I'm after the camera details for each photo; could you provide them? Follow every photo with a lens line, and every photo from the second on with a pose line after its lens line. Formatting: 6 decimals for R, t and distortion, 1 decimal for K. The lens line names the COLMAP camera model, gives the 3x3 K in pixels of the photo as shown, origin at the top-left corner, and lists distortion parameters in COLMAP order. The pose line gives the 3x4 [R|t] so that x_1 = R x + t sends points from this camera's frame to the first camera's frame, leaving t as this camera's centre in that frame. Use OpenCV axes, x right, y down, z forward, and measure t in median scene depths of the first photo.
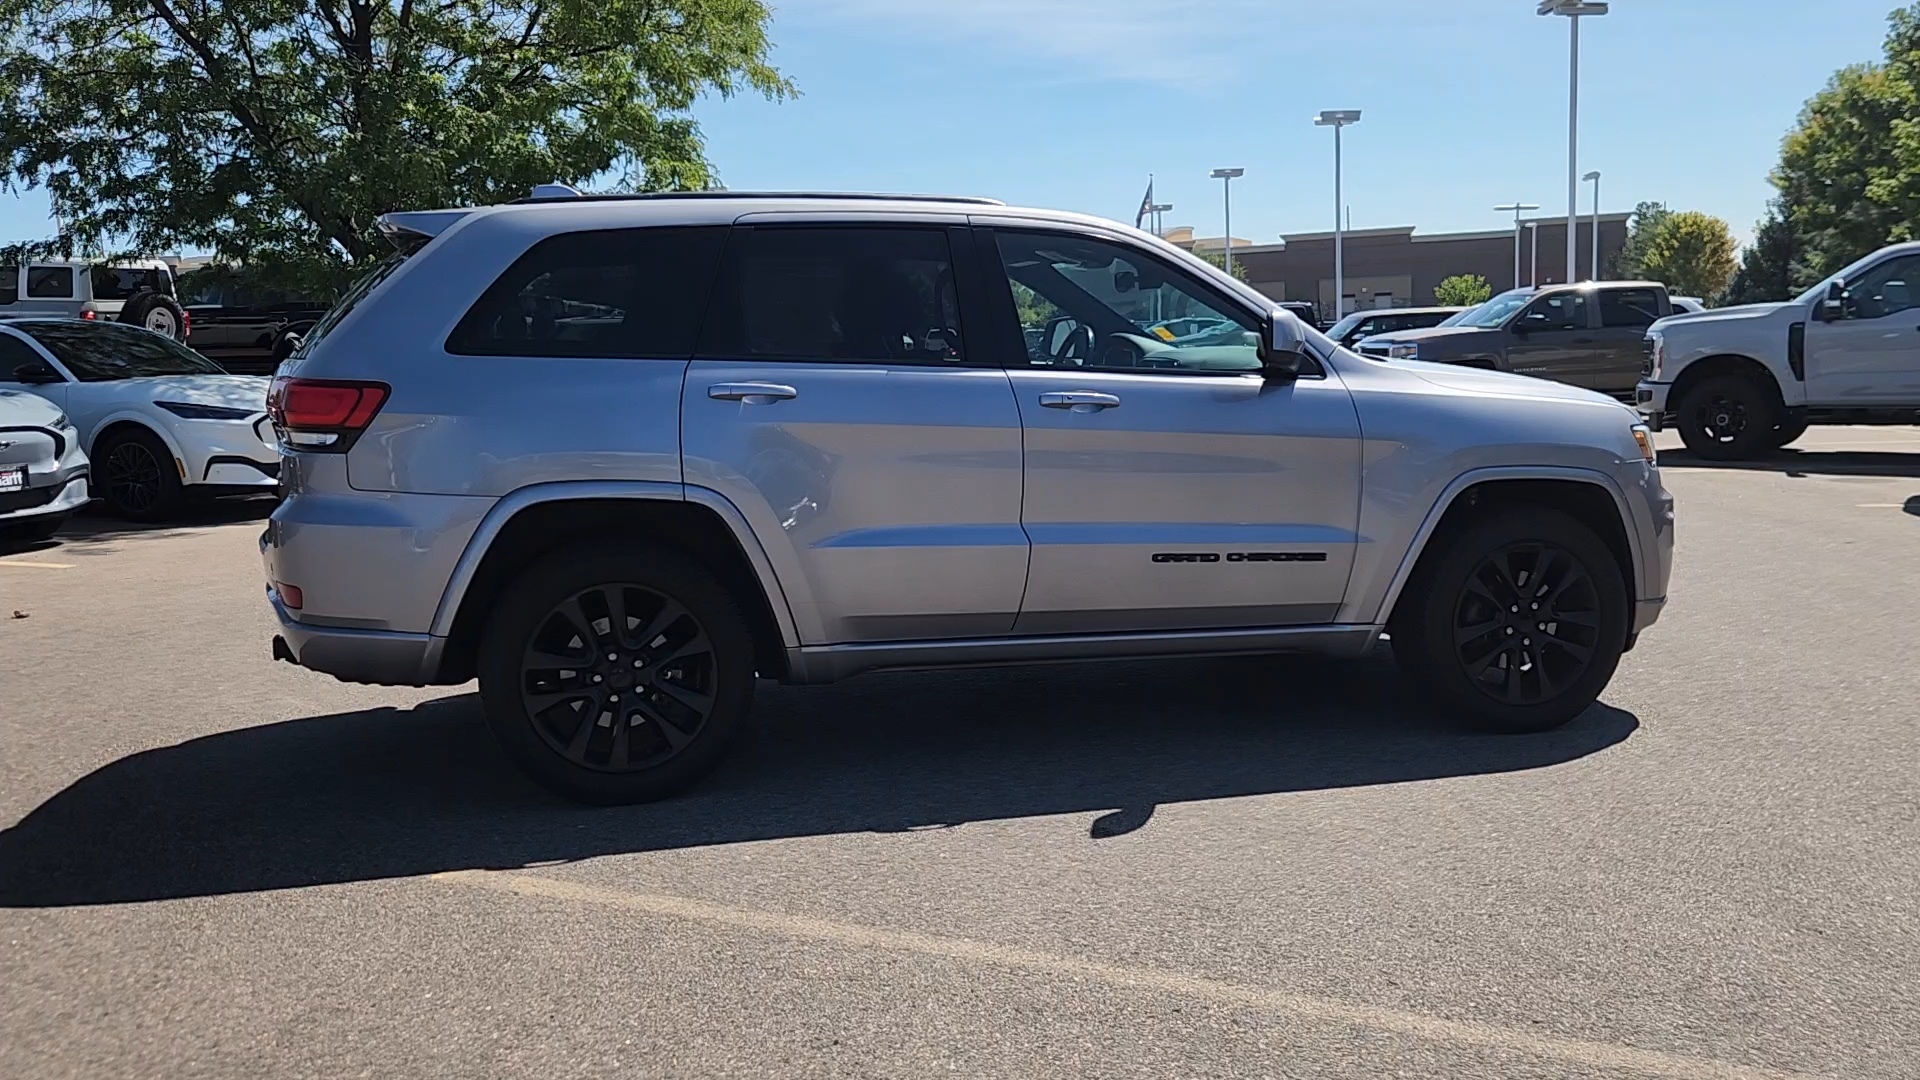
lens RADIAL K [[1633.8, 0, 946.9], [0, 1633.8, 531.7], [0, 0, 1]] dist [0.031857, -0.021773]
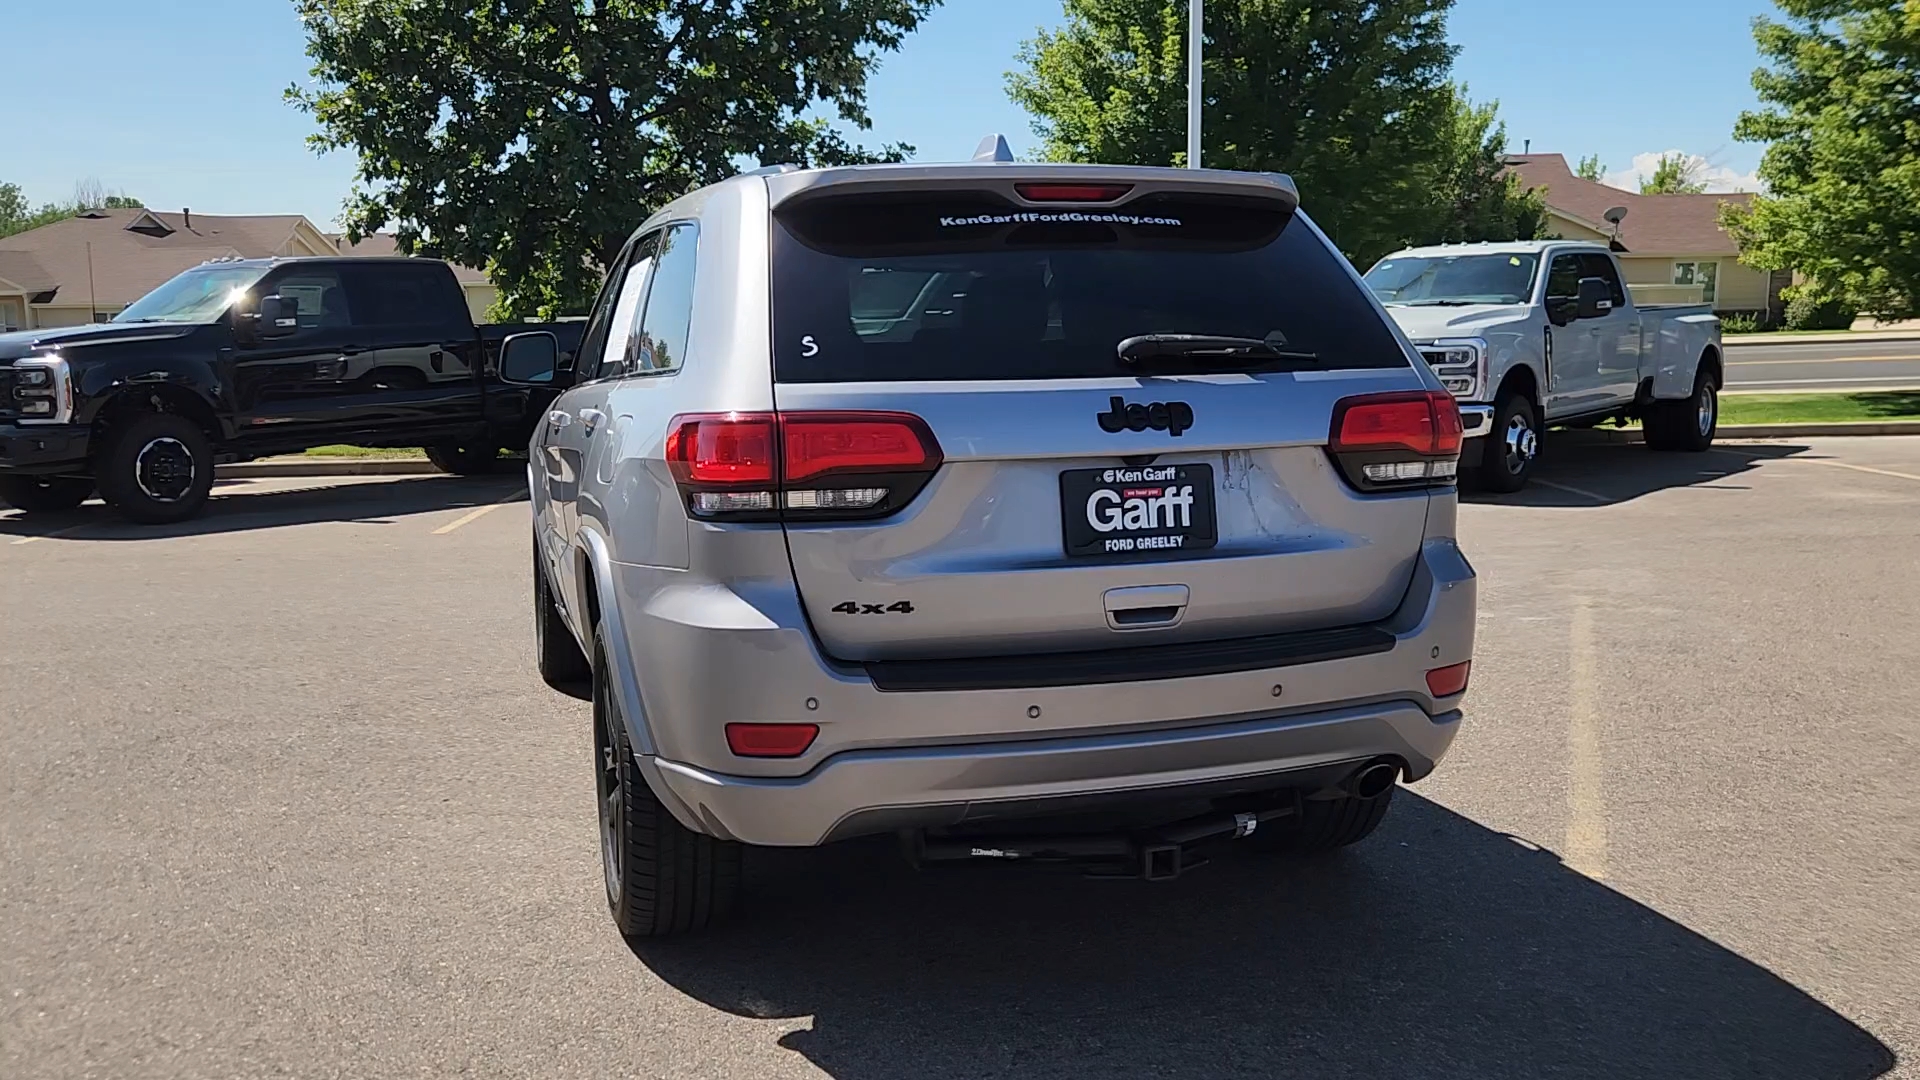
lens RADIAL K [[1633.8, 0, 947.9], [0, 1633.8, 539.6], [0, 0, 1]] dist [0.031857, -0.021773]
pose [[-0.032856, -0.112844, 0.993069, -1.019509], [0.138779, 0.983466, 0.116344, -0.129336], [-0.989778, 0.141640, -0.016653, 1.108495]]
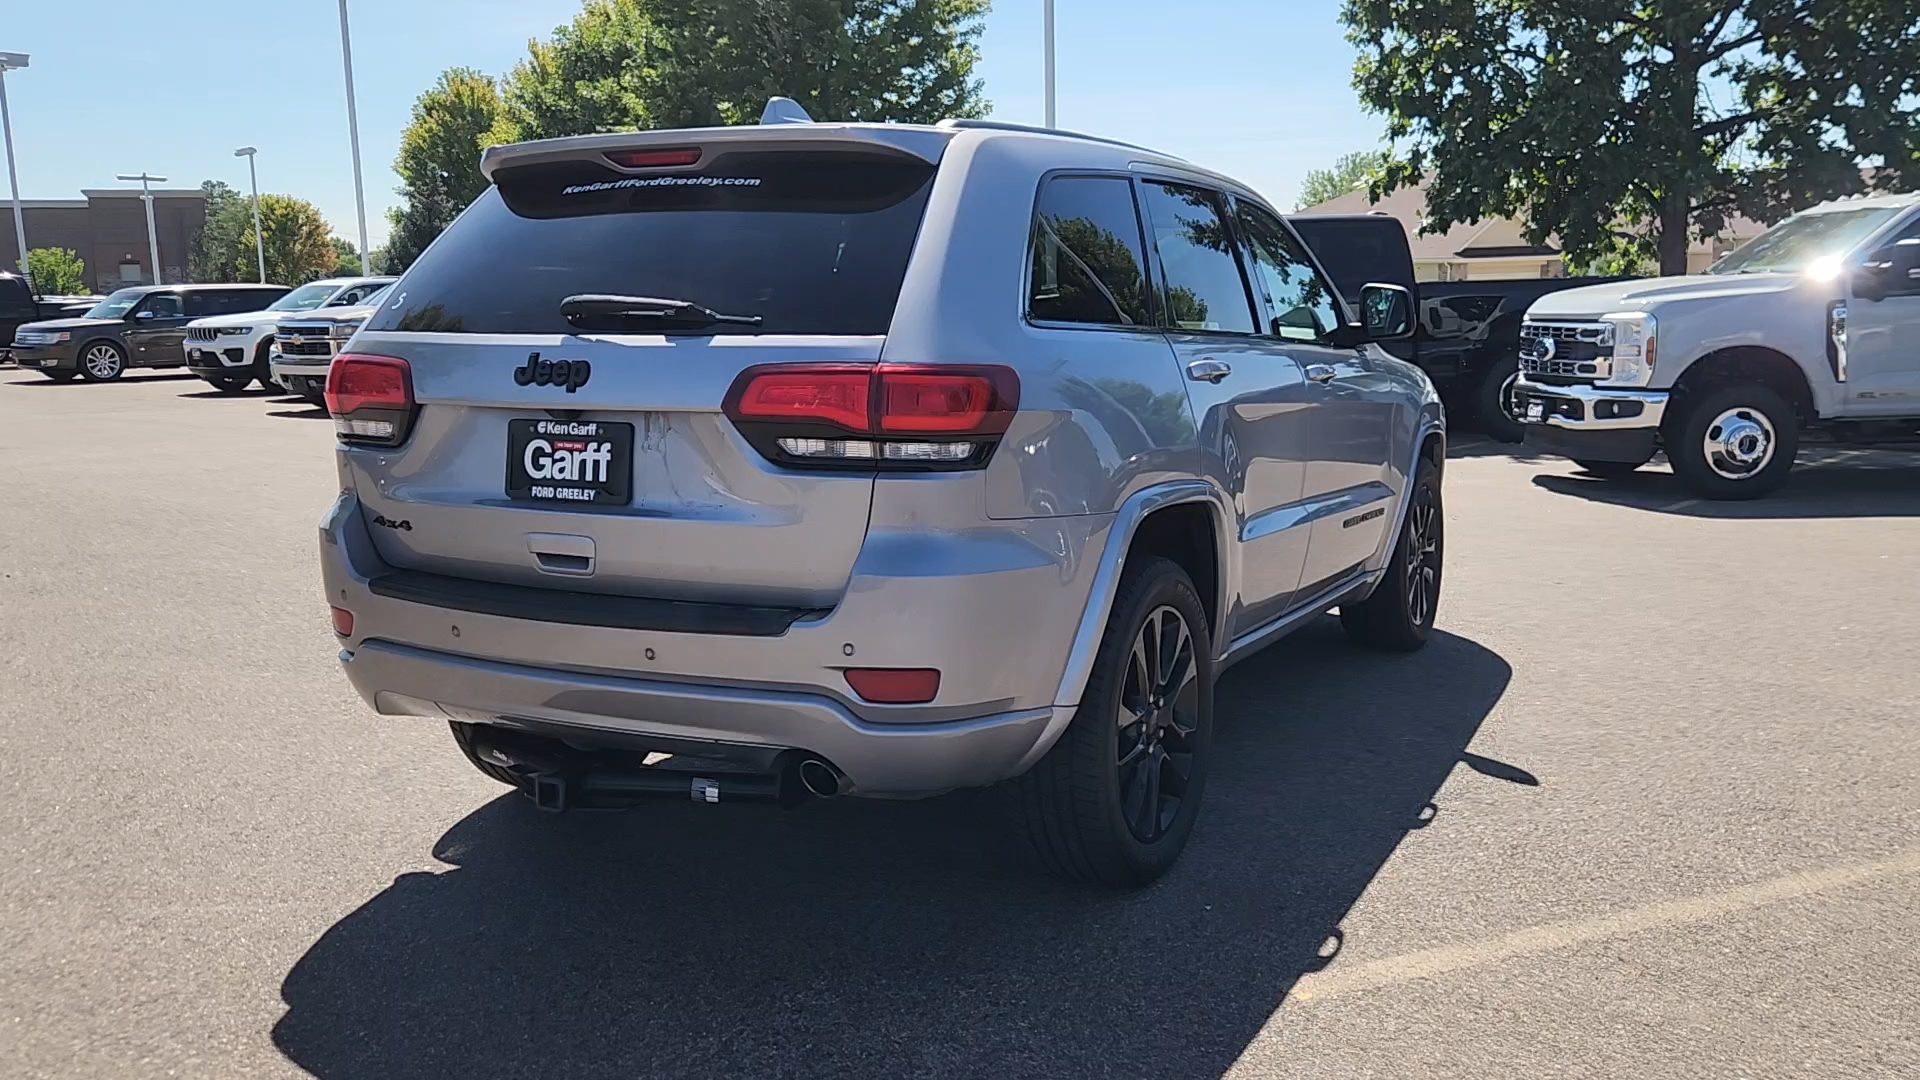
lens RADIAL K [[1633.8, 0, 946.9], [0, 1633.8, 542.3], [0, 0, 1]] dist [0.031857, -0.021773]
pose [[0.676647, -0.097174, 0.729867, -0.784601], [0.084211, 0.994962, 0.054397, -0.049321], [-0.731476, 0.024655, 0.681421, 0.471298]]
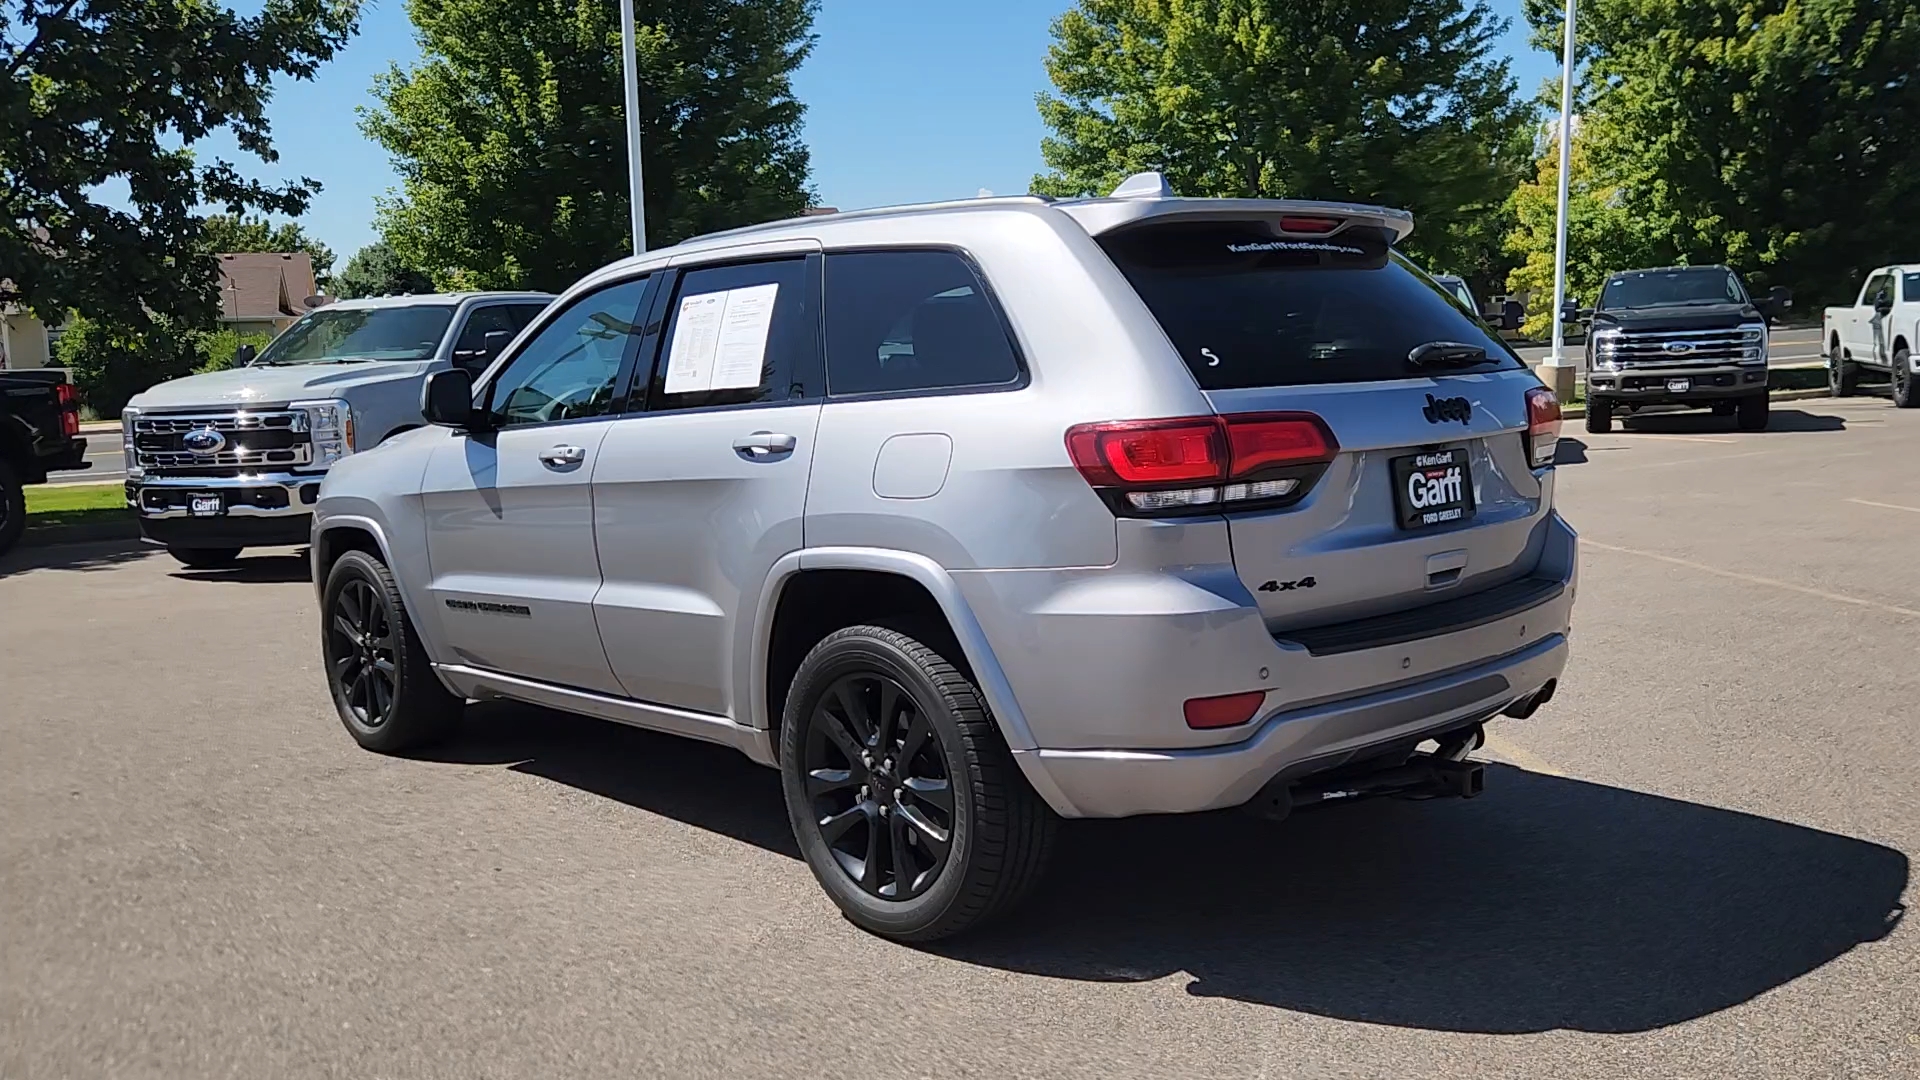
lens RADIAL K [[1633.8, 0, 946.9], [0, 1633.8, 532.7], [0, 0, 1]] dist [0.031857, -0.021773]
pose [[-0.459124, -0.064225, 0.886048, -0.962994], [0.152437, 0.976895, 0.149798, -0.183344], [-0.875196, 0.203842, -0.438725, 1.545683]]
